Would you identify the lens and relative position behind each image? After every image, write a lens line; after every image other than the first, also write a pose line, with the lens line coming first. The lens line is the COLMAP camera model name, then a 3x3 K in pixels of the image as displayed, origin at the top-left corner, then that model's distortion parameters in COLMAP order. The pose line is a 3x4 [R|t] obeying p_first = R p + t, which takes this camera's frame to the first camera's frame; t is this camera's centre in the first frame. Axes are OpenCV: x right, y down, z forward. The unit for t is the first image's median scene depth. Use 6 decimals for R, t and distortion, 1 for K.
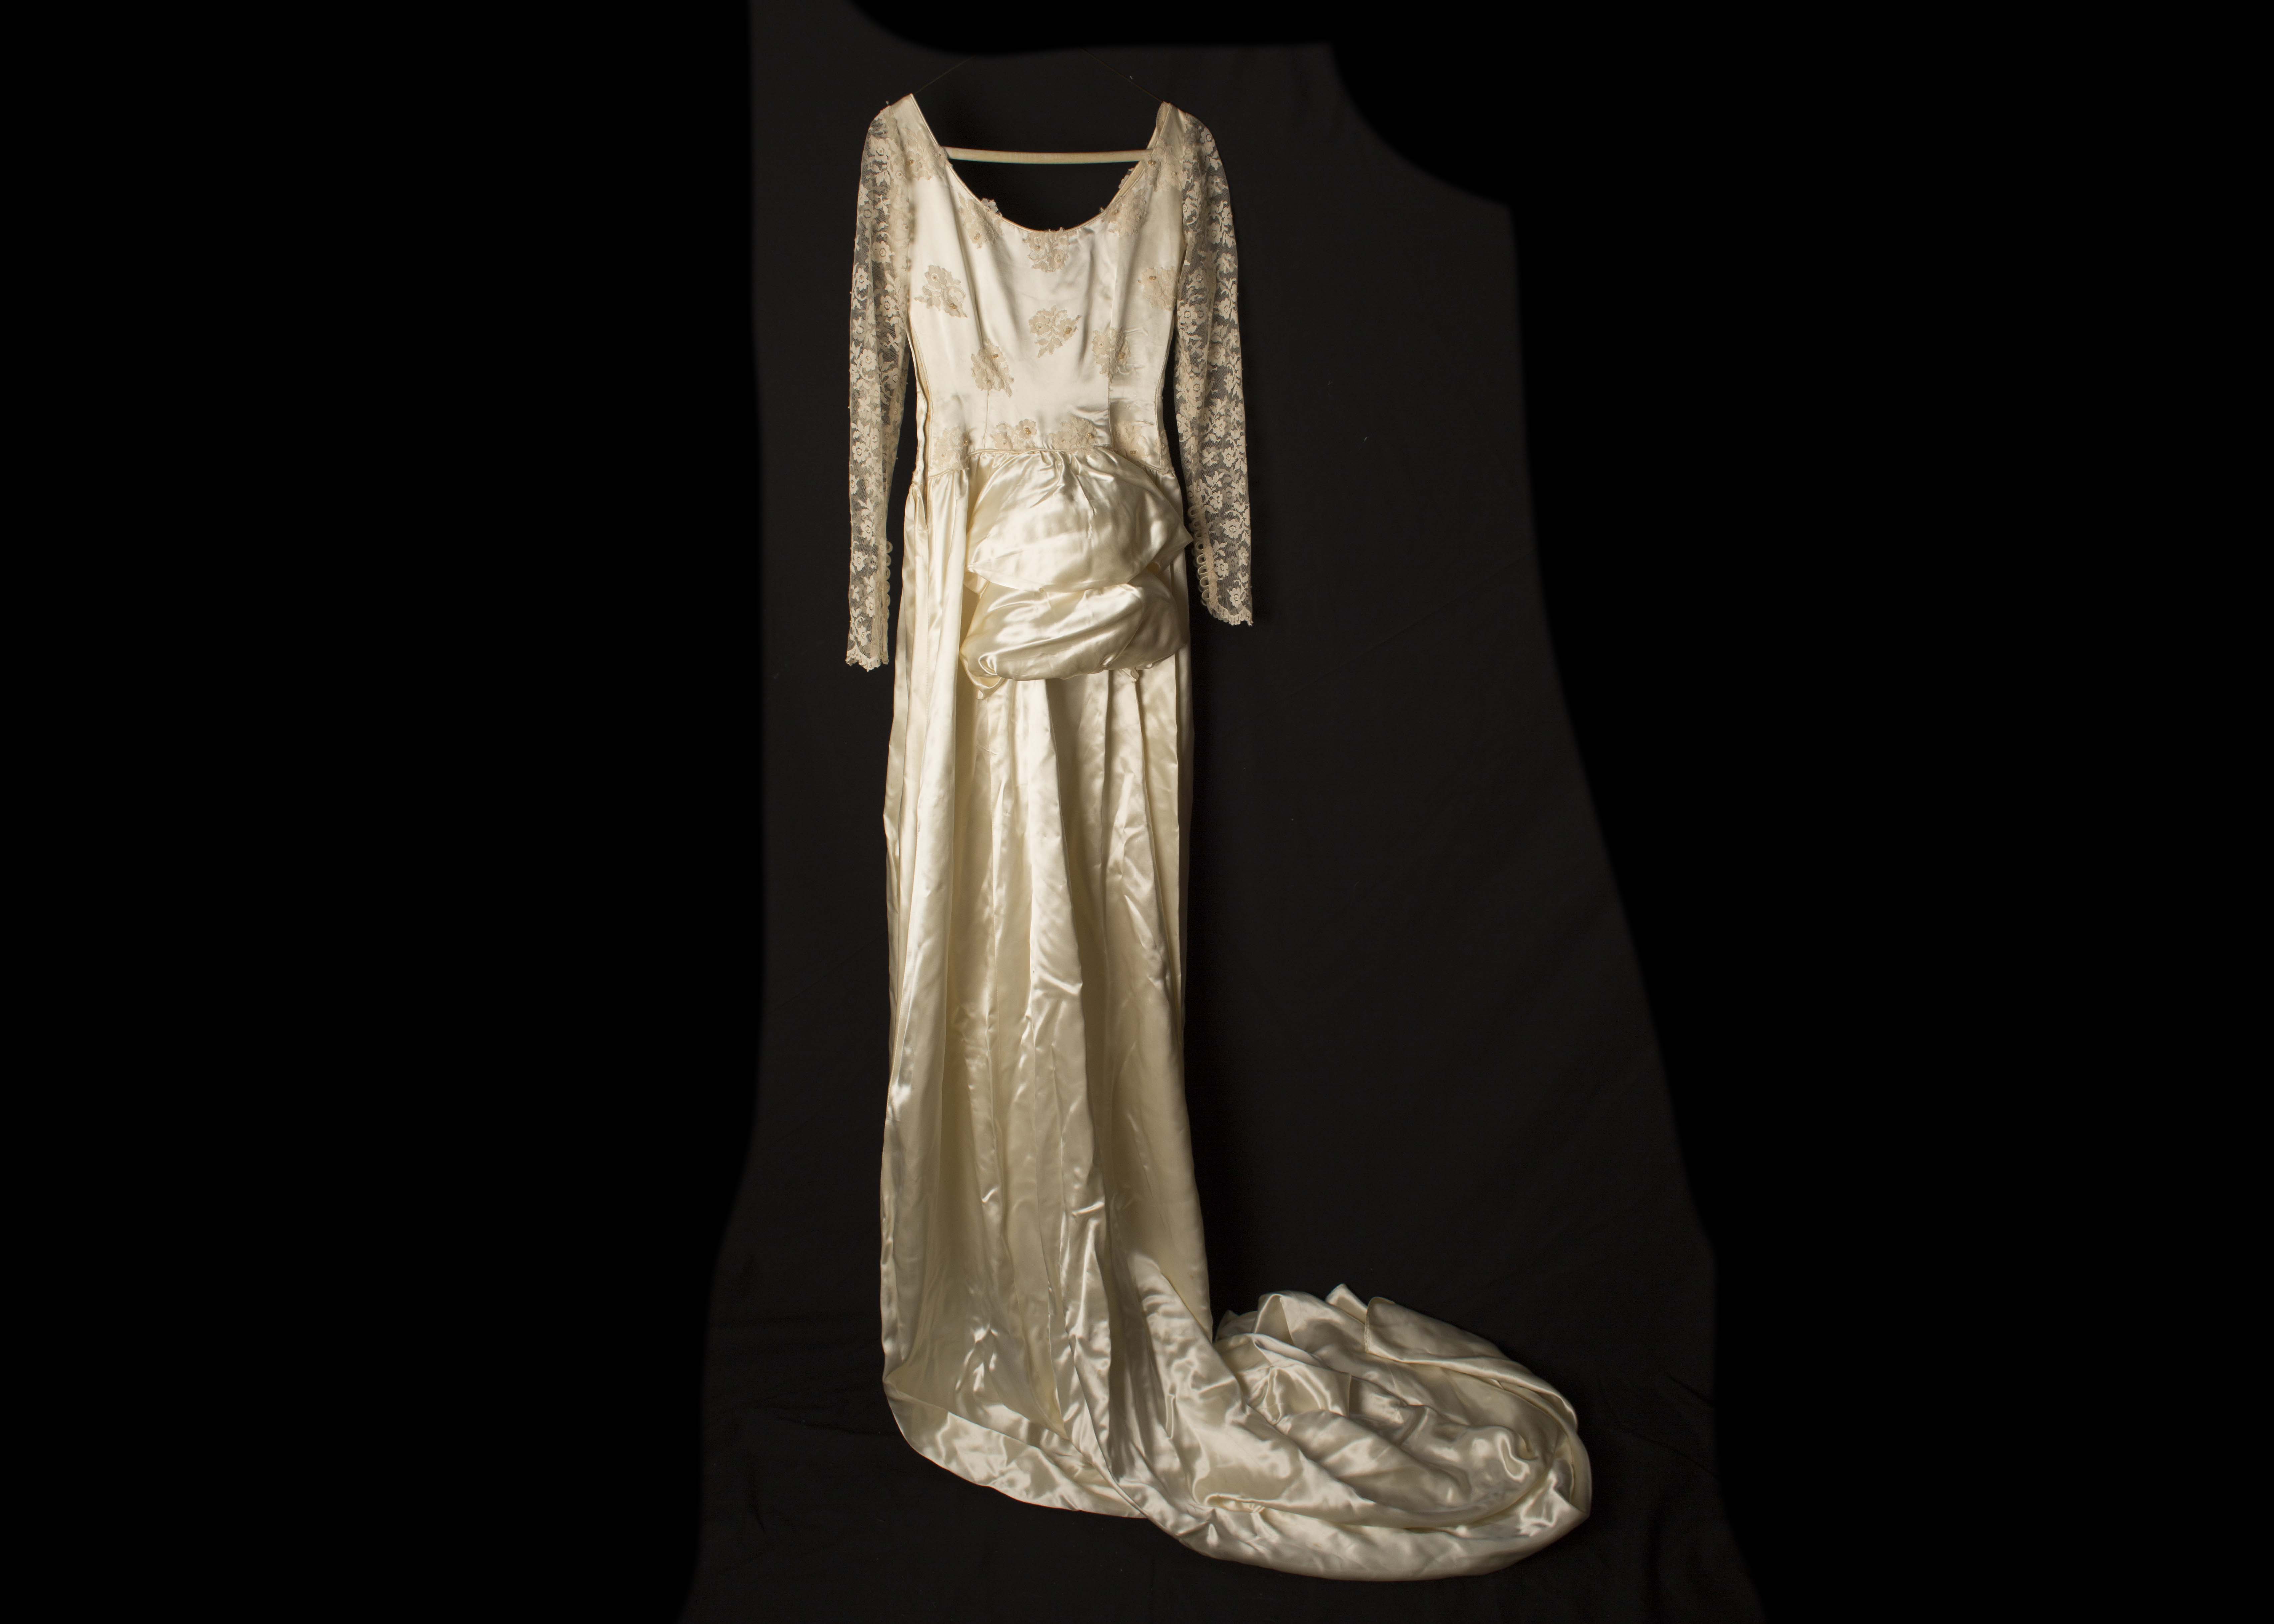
lens RADIAL K [[1817.7, 0, 1137.0], [0, 1817.7, 812.0], [0, 0, 1]] dist [0.004988, 0.000972]
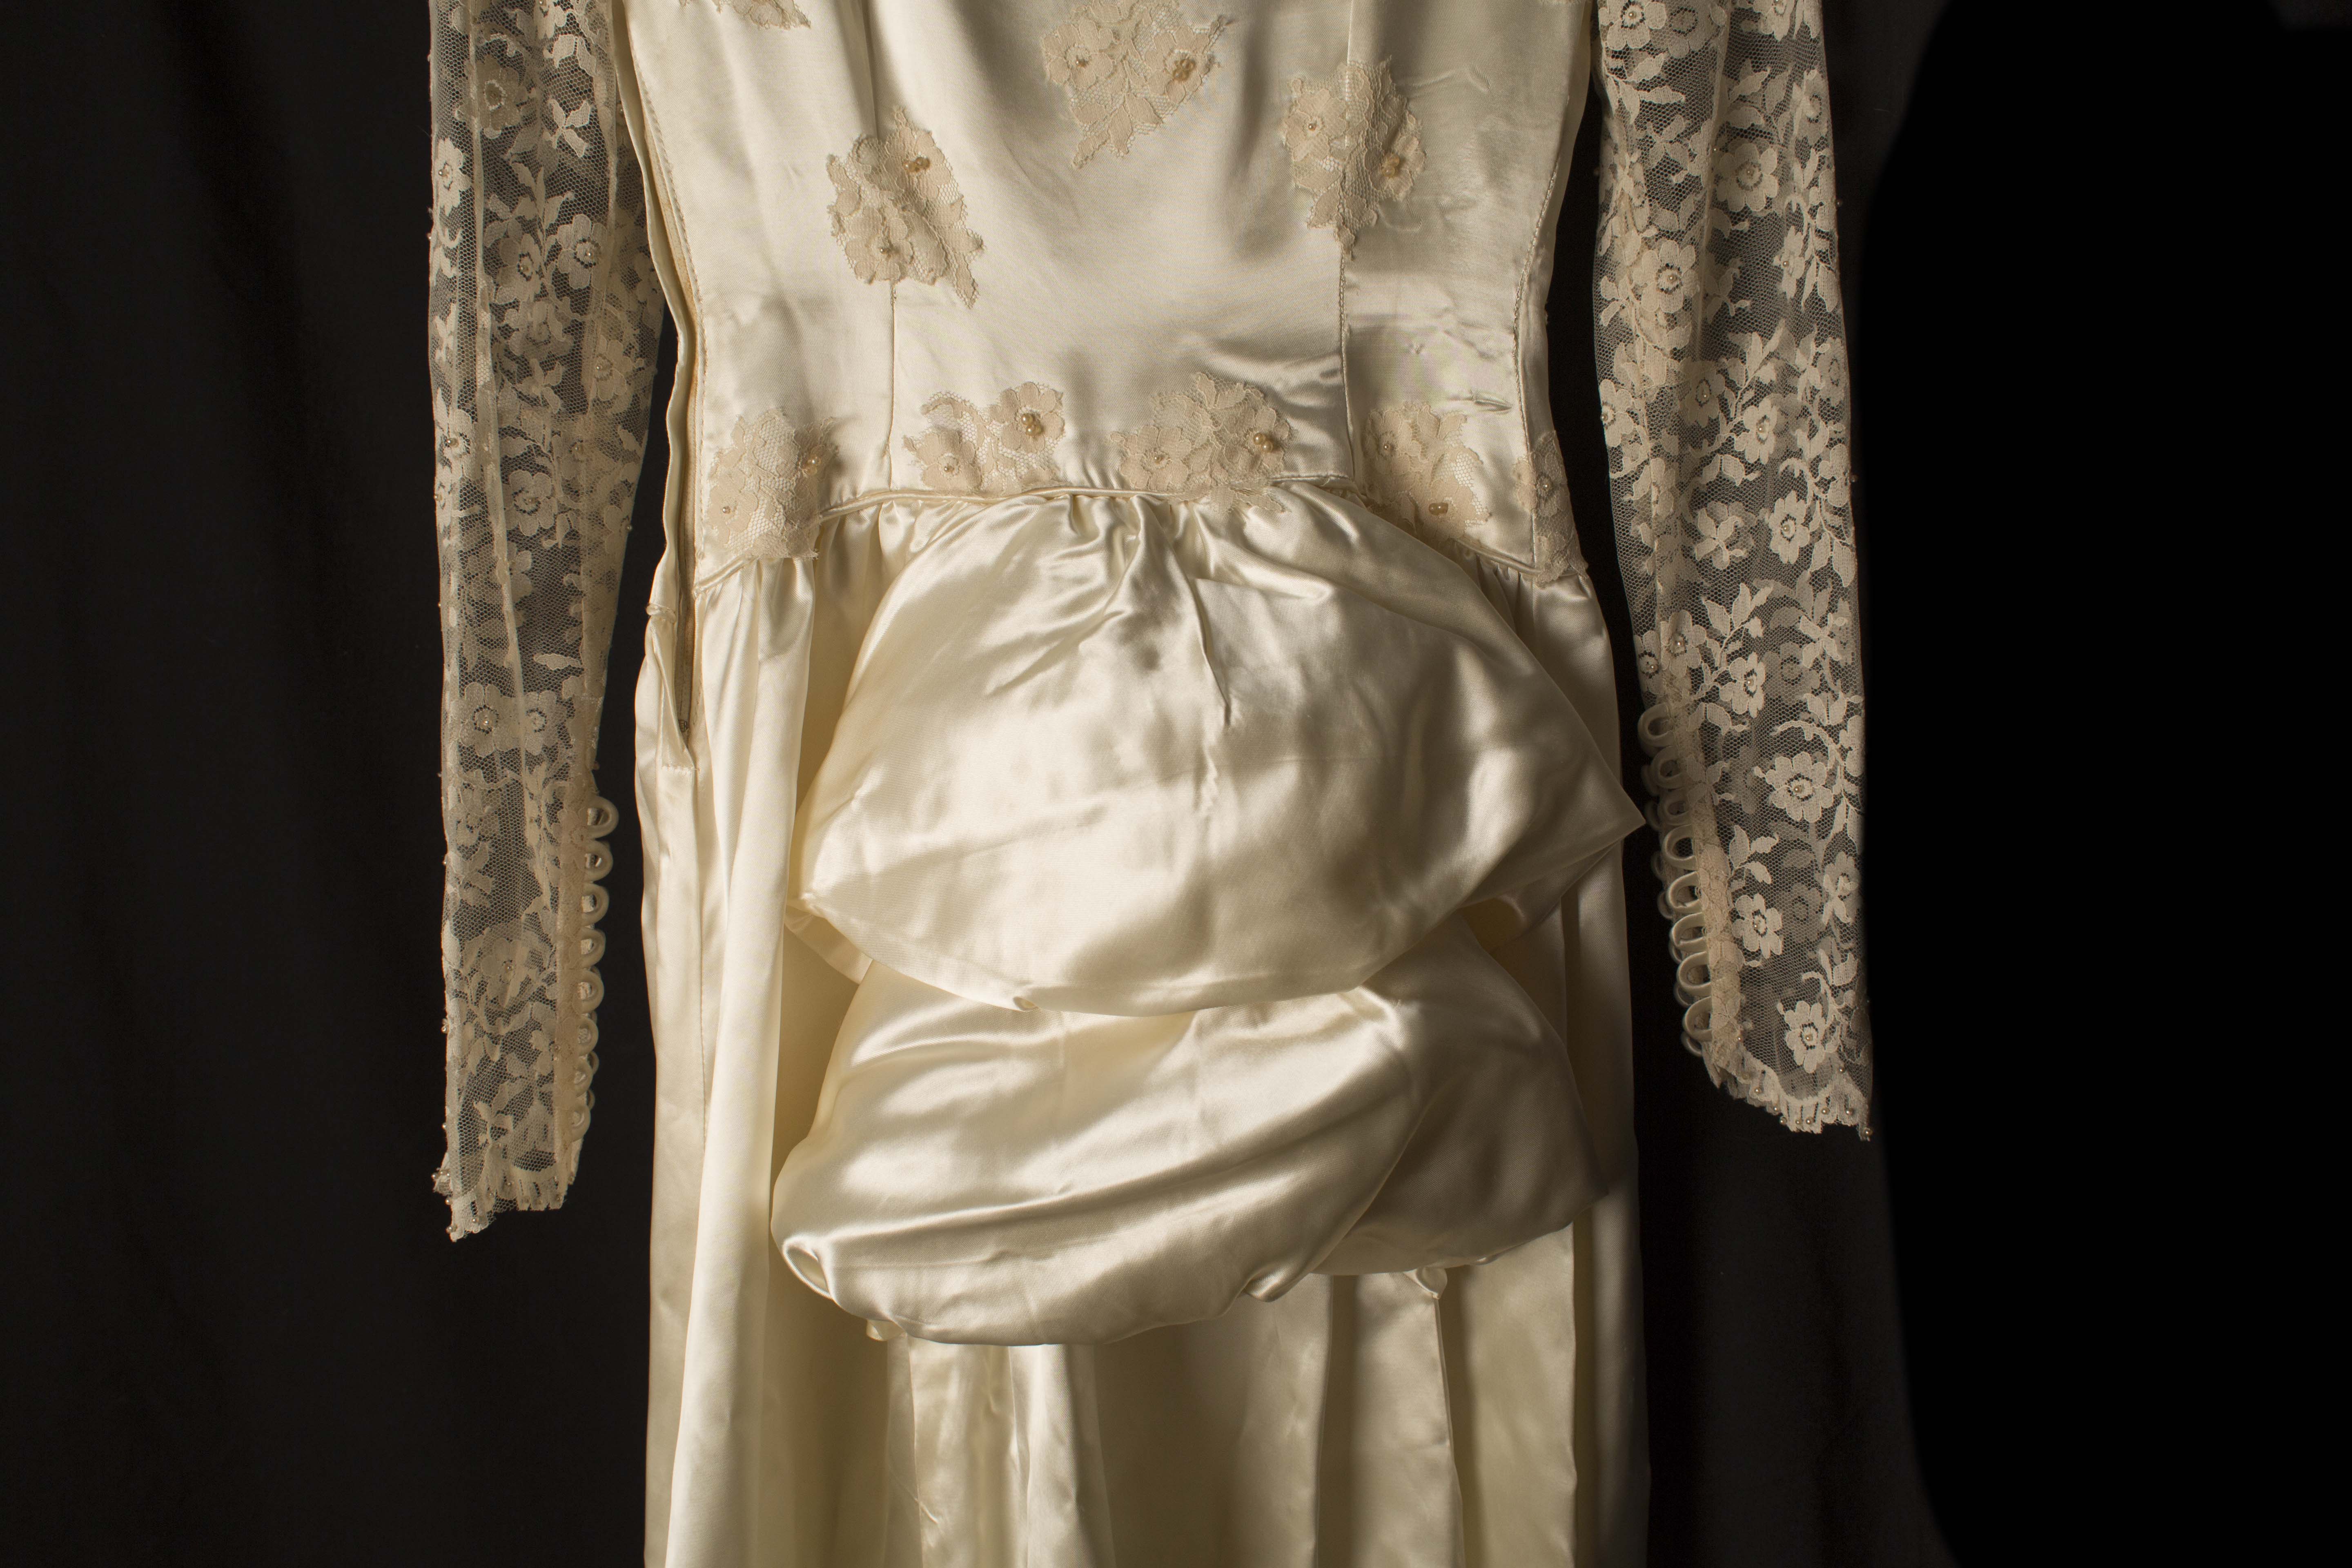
lens RADIAL K [[1865.3, 0, 1176.0], [0, 1865.3, 784.0], [0, 0, 1]] dist [-0.095503, 0.000330]
pose [[0.957260, 0.026933, -0.287972, 0.043380], [-0.067599, 0.988913, -0.132219, -0.115844], [0.281219, 0.146034, 0.948467, 0.725589]]
